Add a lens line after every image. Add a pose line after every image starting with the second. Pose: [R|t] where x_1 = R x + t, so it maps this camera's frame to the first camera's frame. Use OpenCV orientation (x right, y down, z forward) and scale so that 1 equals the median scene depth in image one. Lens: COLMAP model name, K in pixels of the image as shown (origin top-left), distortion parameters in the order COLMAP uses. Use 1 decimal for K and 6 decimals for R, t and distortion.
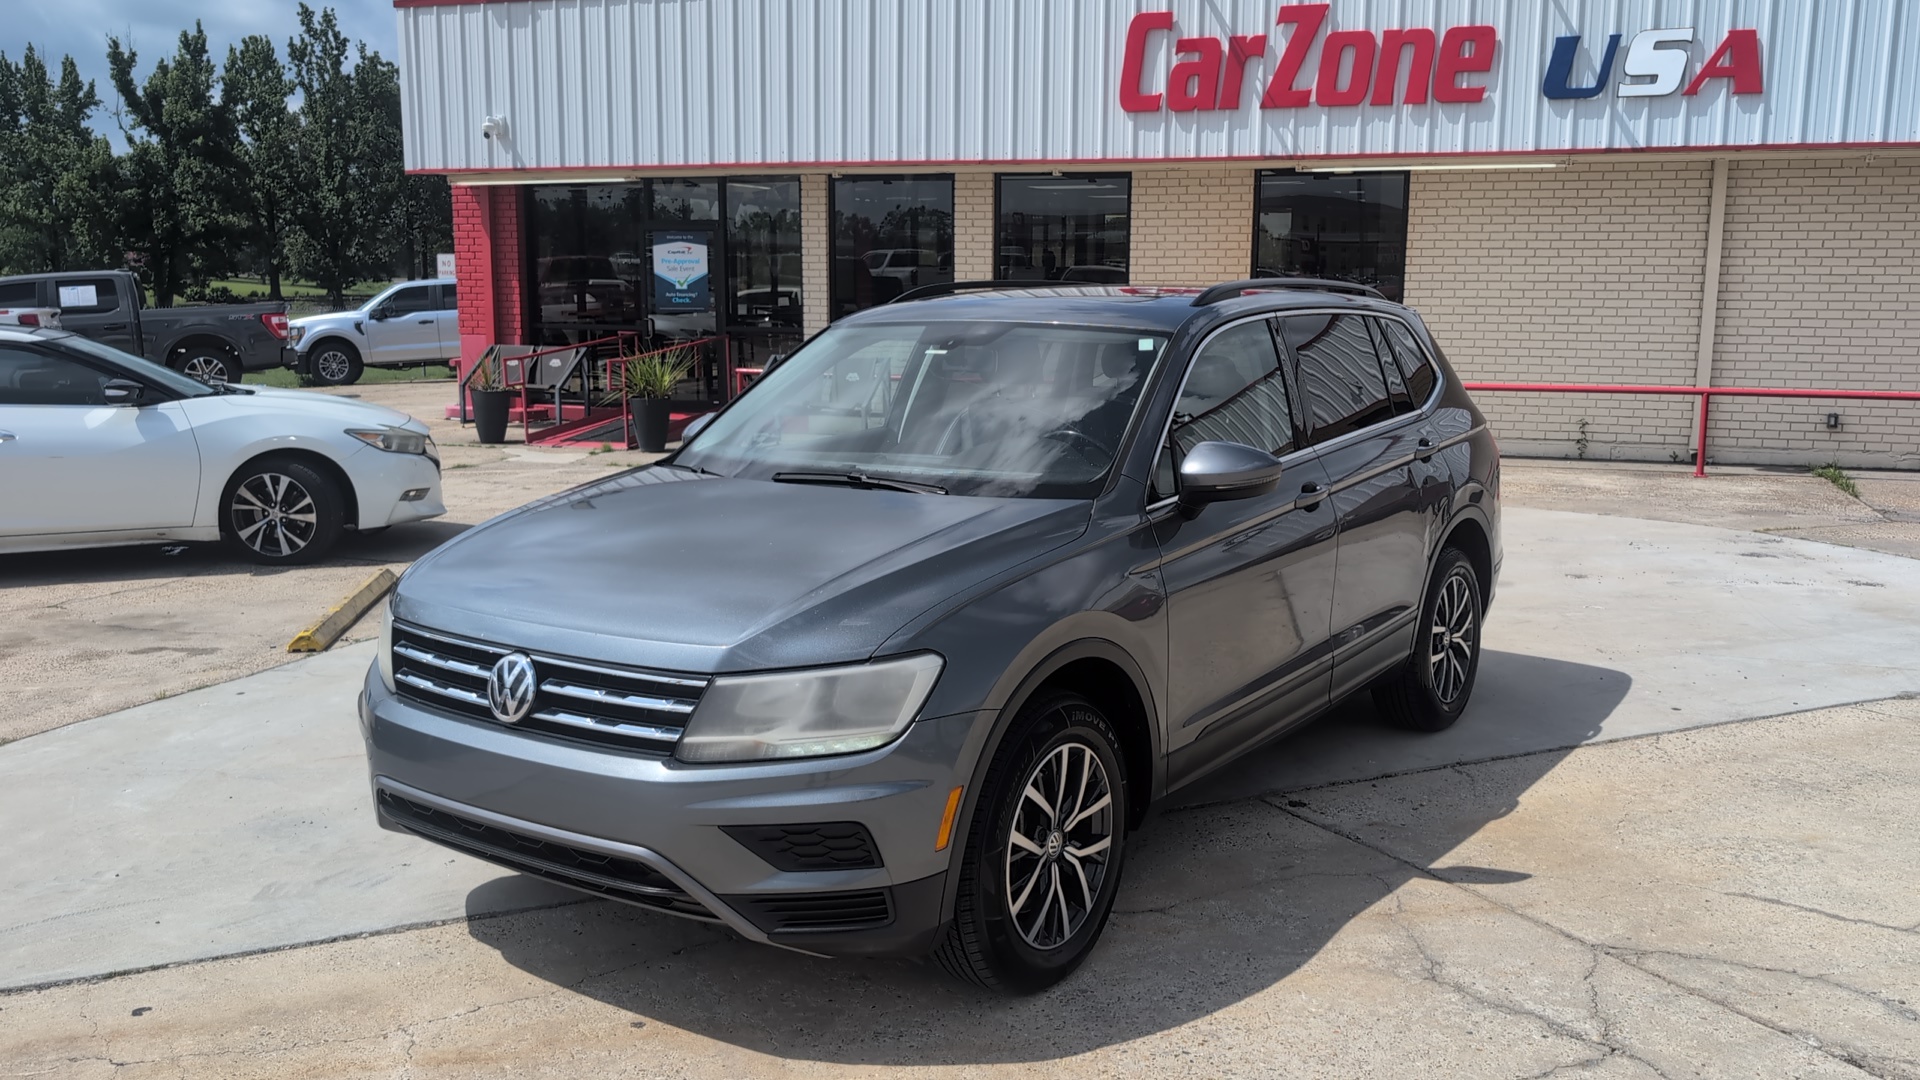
lens RADIAL K [[1619.3, 0, 962.4], [0, 1619.3, 543.6], [0, 0, 1]] dist [-0.005667, -0.001582]
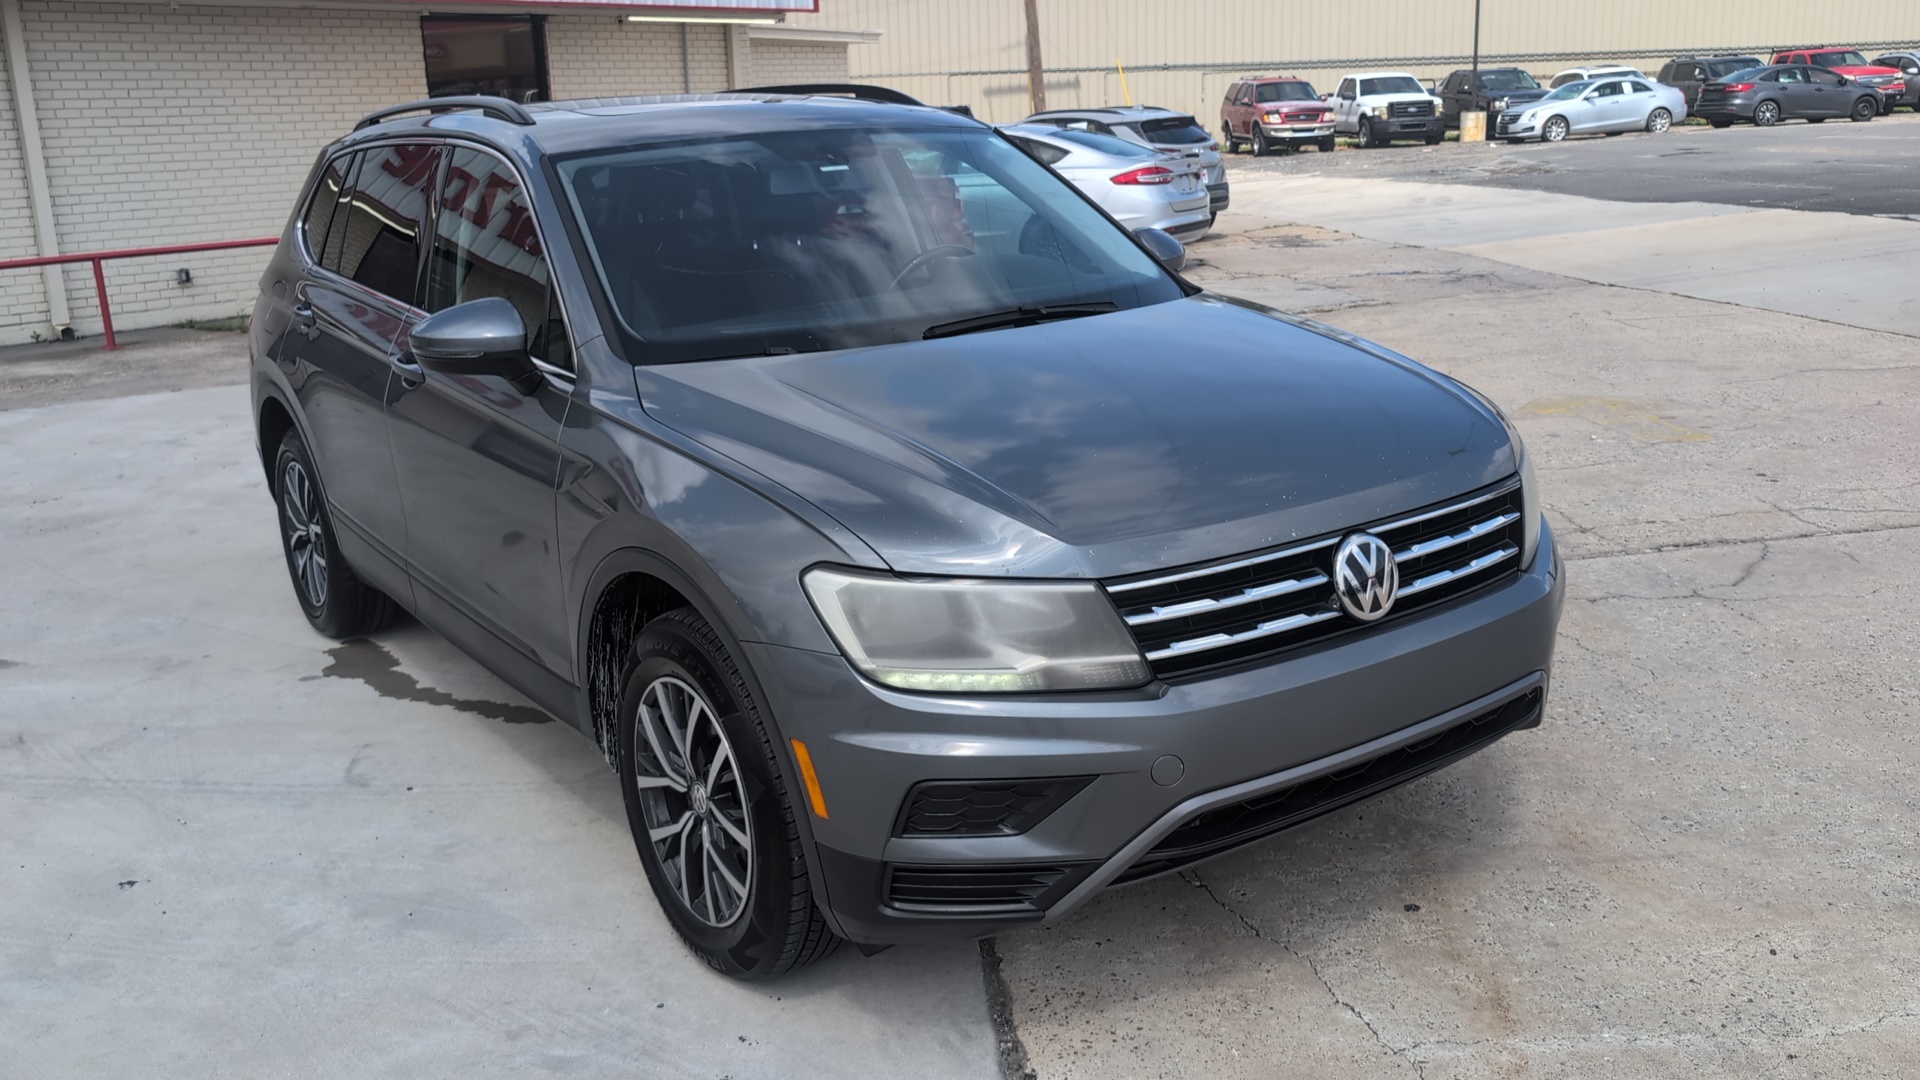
lens RADIAL K [[1639.6, 0, 960.0], [0, 1639.6, 540.0], [0, 0, 1]] dist [-0.006450, 0.008593]
pose [[0.334325, -0.251904, 0.908169, -0.258308], [0.188815, 0.961984, 0.197322, -0.029532], [-0.923350, 0.105506, 0.369179, 0.216297]]
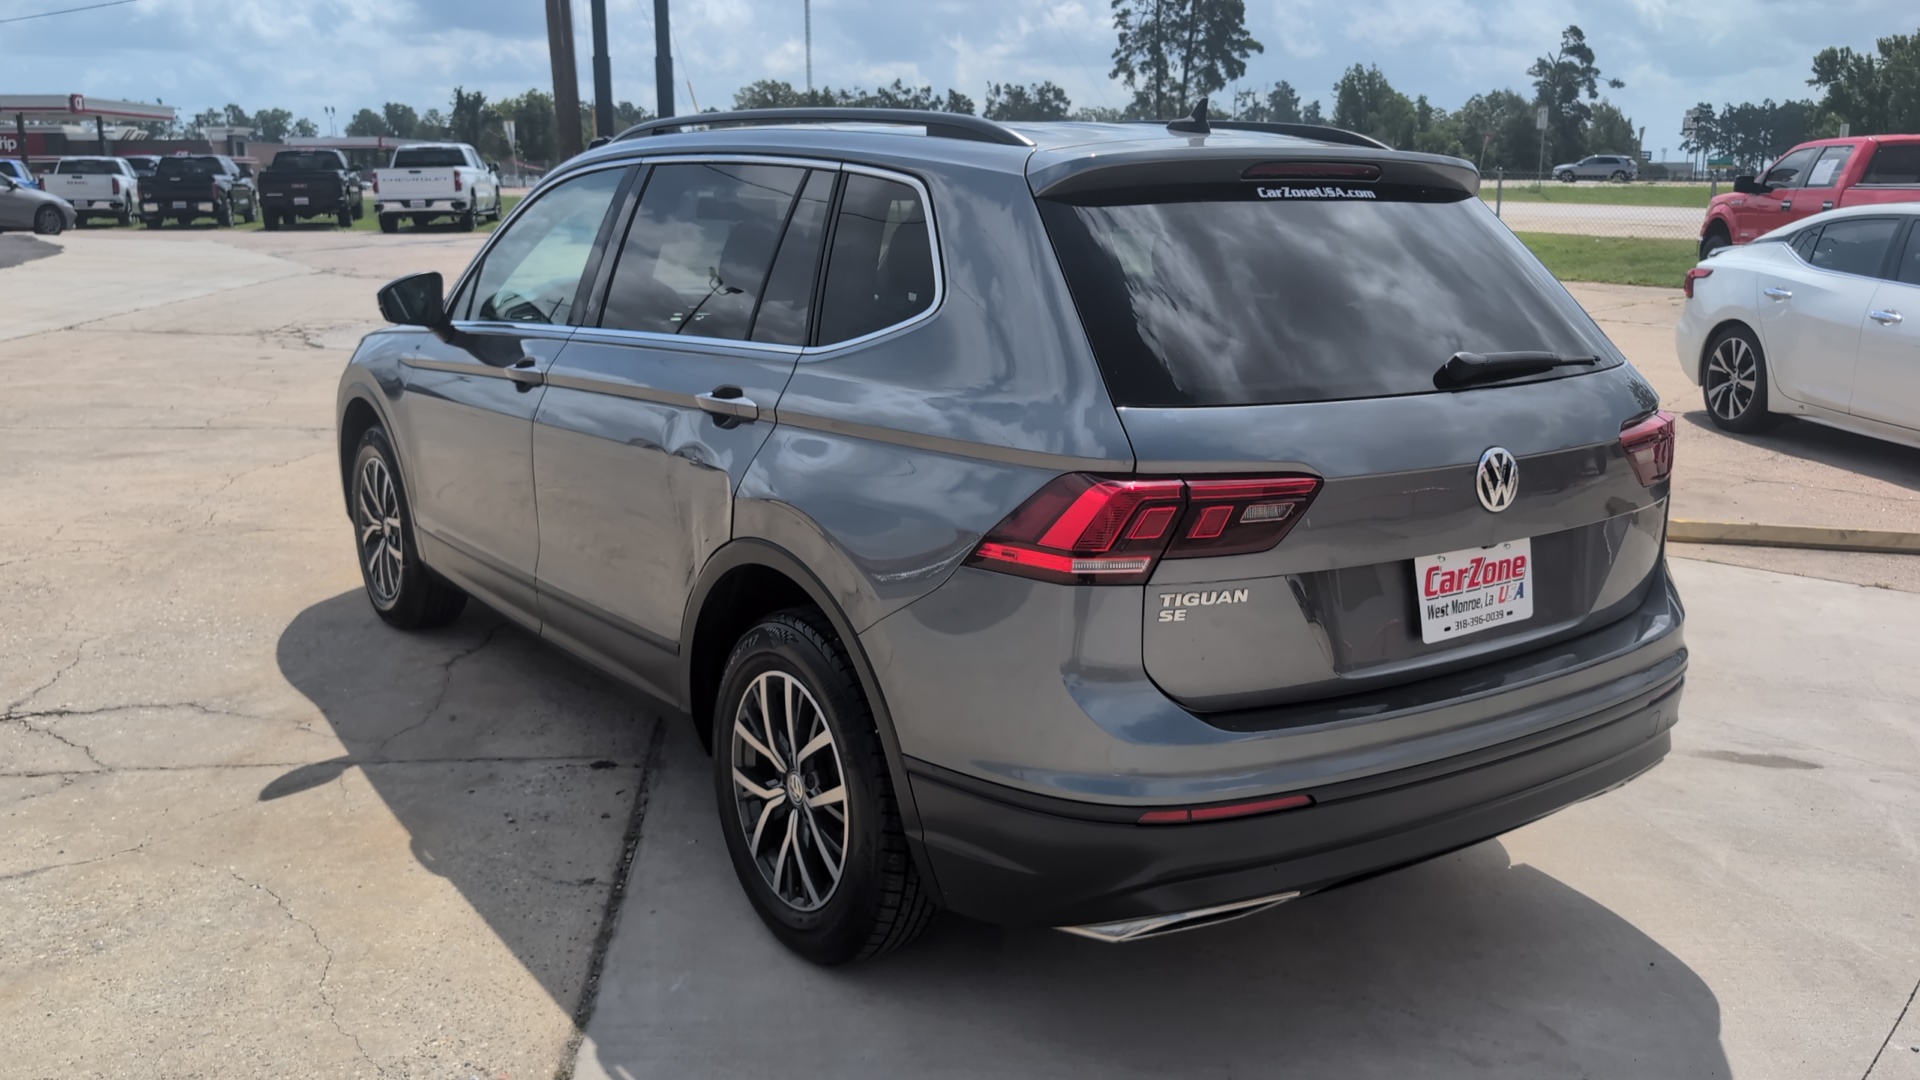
lens RADIAL K [[1621.8, 0, 968.8], [0, 1621.8, 550.4], [0, 0, 1]] dist [-0.001943, 0.002836]
pose [[-0.348130, 0.204961, -0.914766, 0.316173], [-0.151972, 0.950559, 0.270817, -0.070893], [0.925046, 0.233298, -0.299770, 0.503236]]
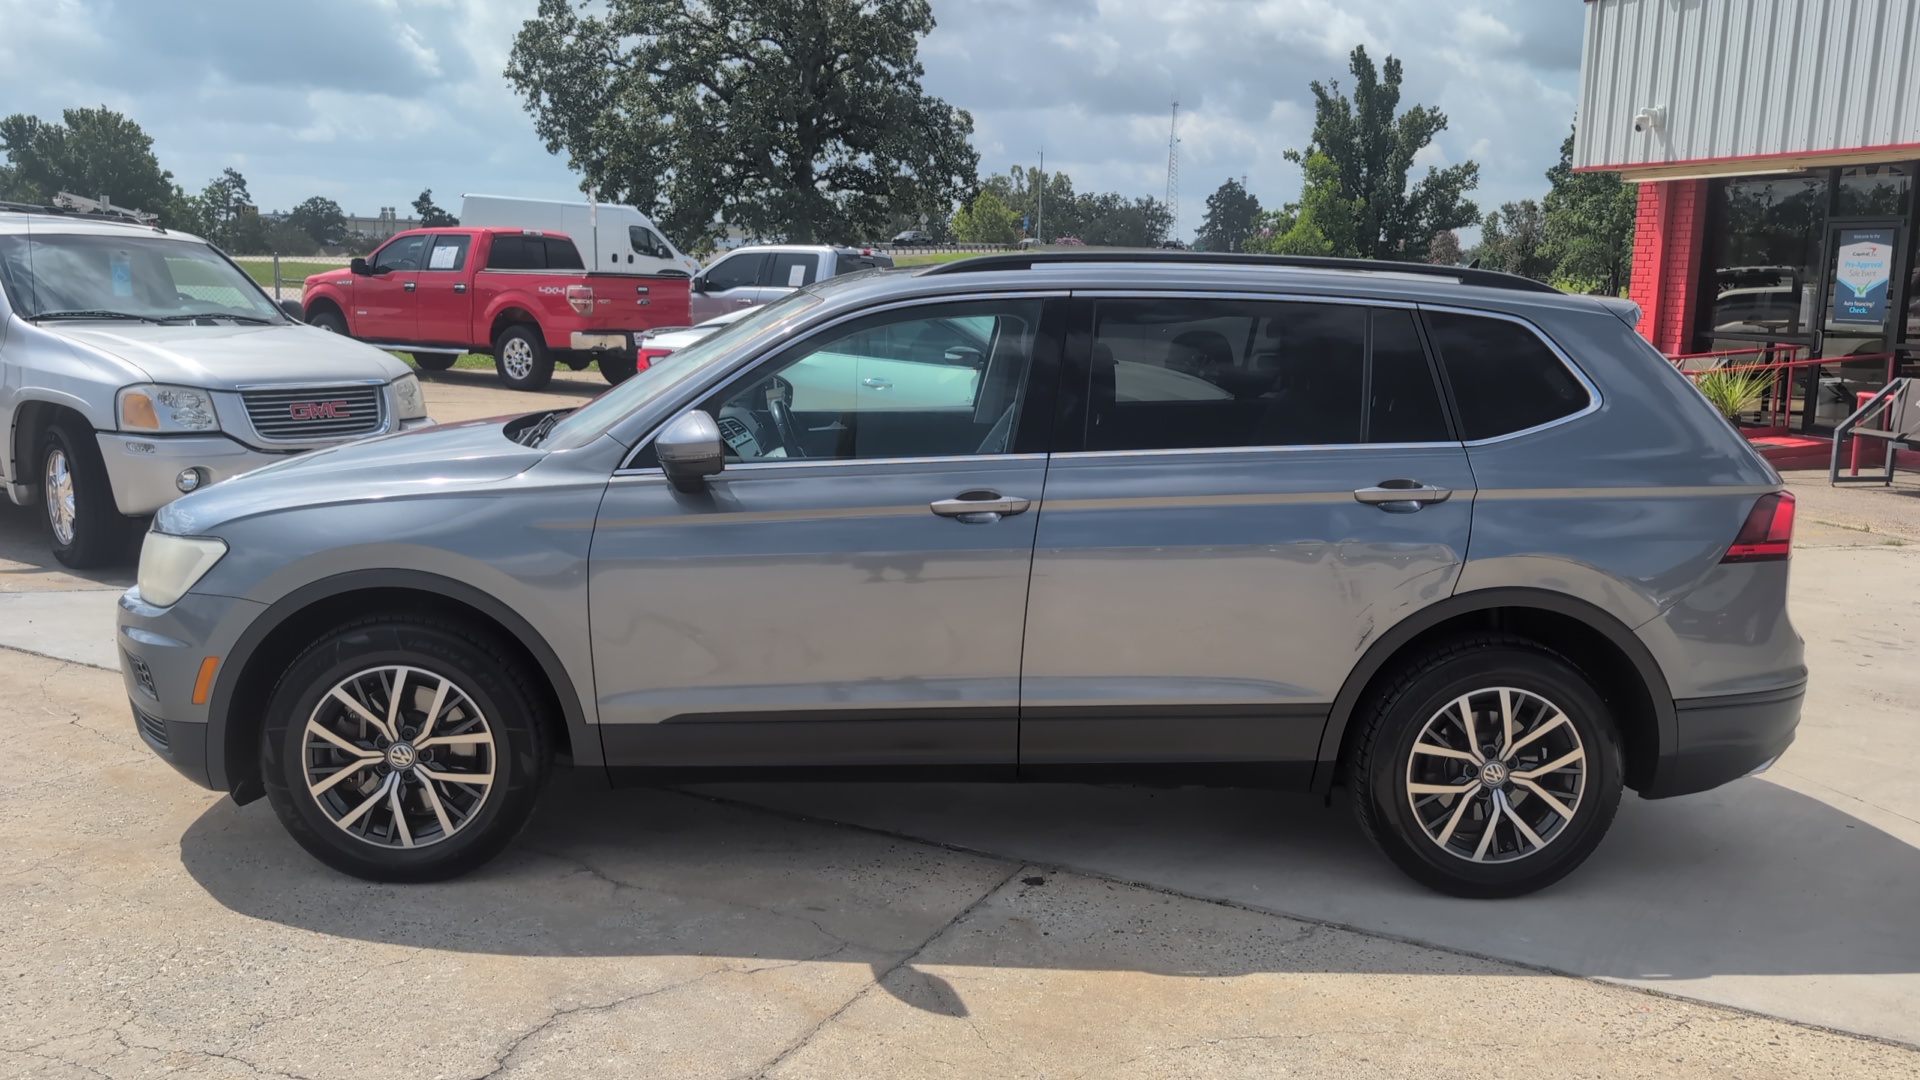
lens RADIAL K [[1610.5, 0, 967.8], [0, 1610.5, 552.2], [0, 0, 1]] dist [0.011859, -0.010485]
pose [[0.607947, 0.147510, -0.780155, 0.291836], [-0.148368, 0.986388, 0.070886, -0.021838], [0.779992, 0.072656, 0.621557, 0.159970]]
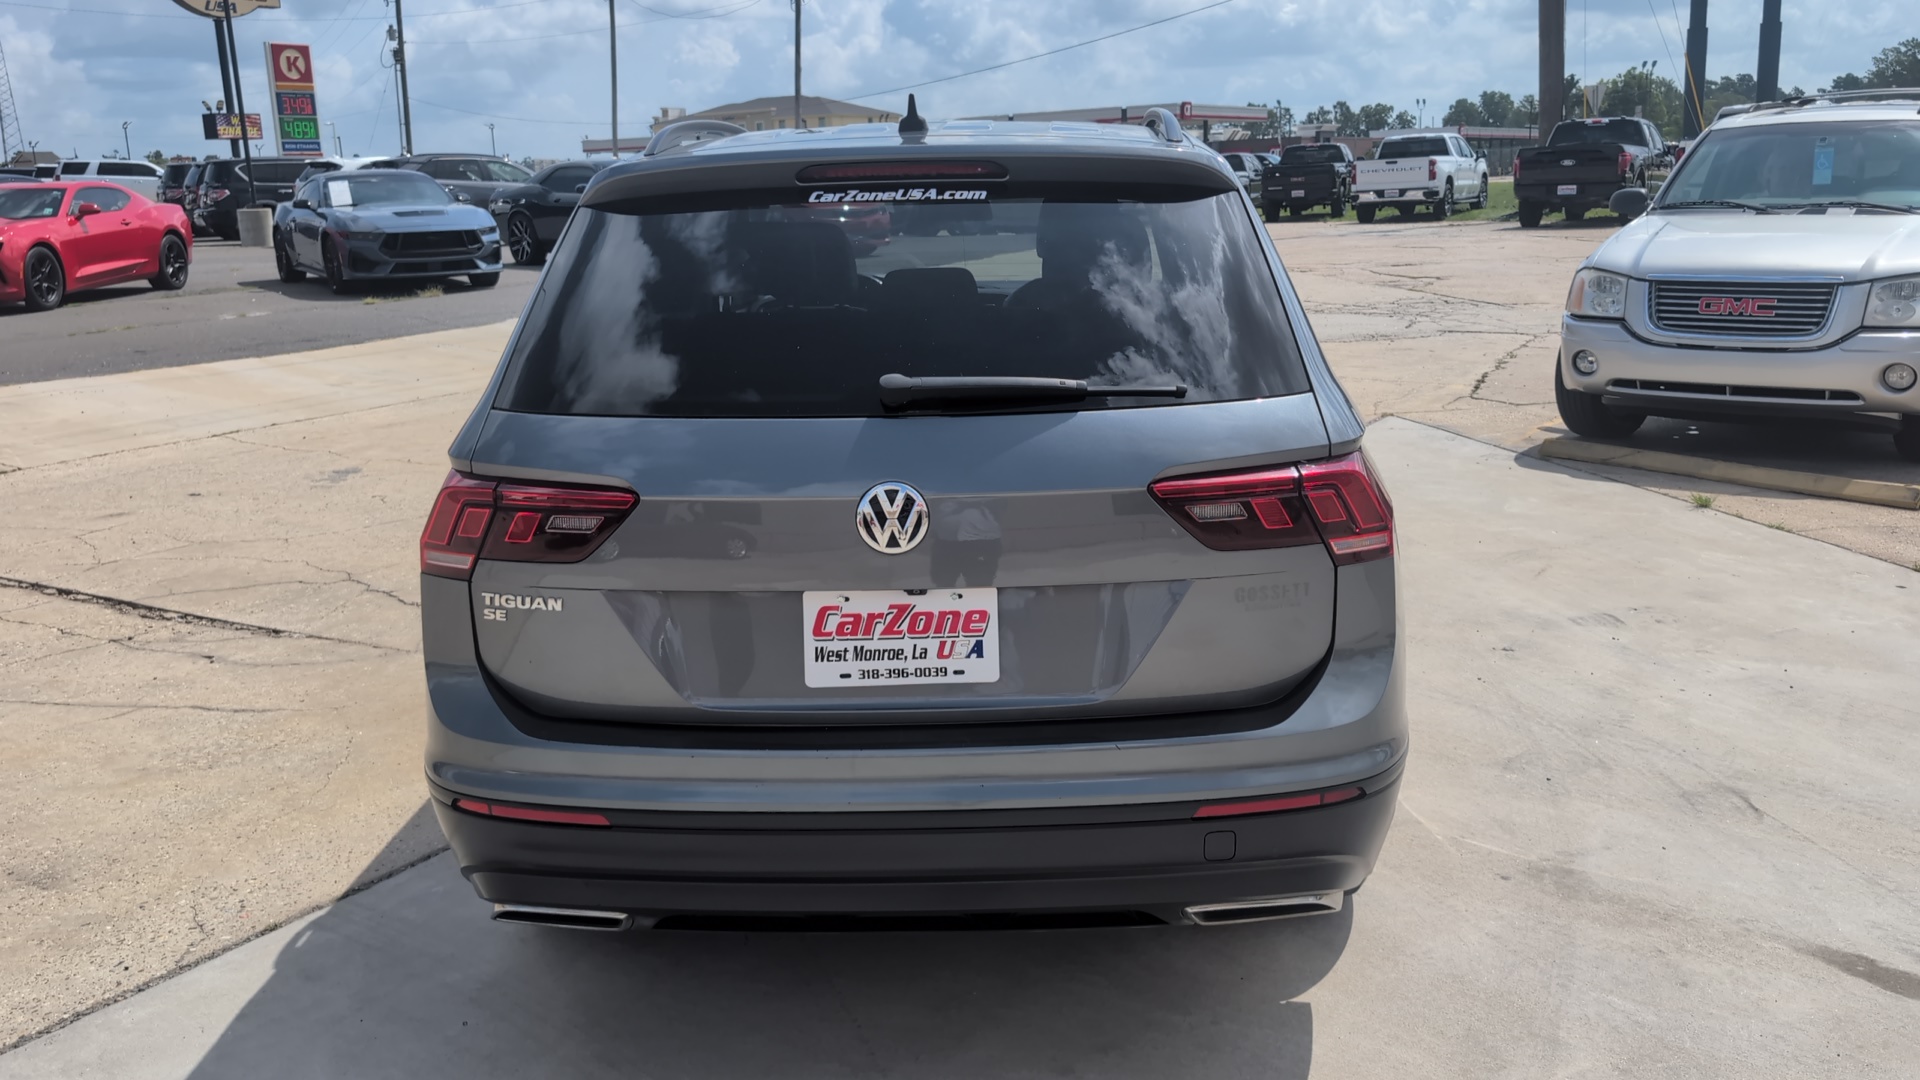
lens RADIAL K [[1621.8, 0, 968.8], [0, 1621.8, 550.4], [0, 0, 1]] dist [-0.001943, 0.002836]
pose [[-0.835252, 0.144240, -0.530612, 0.200089], [-0.058167, 0.936390, 0.346108, -0.093021], [0.546782, 0.319951, -0.773731, 0.641115]]
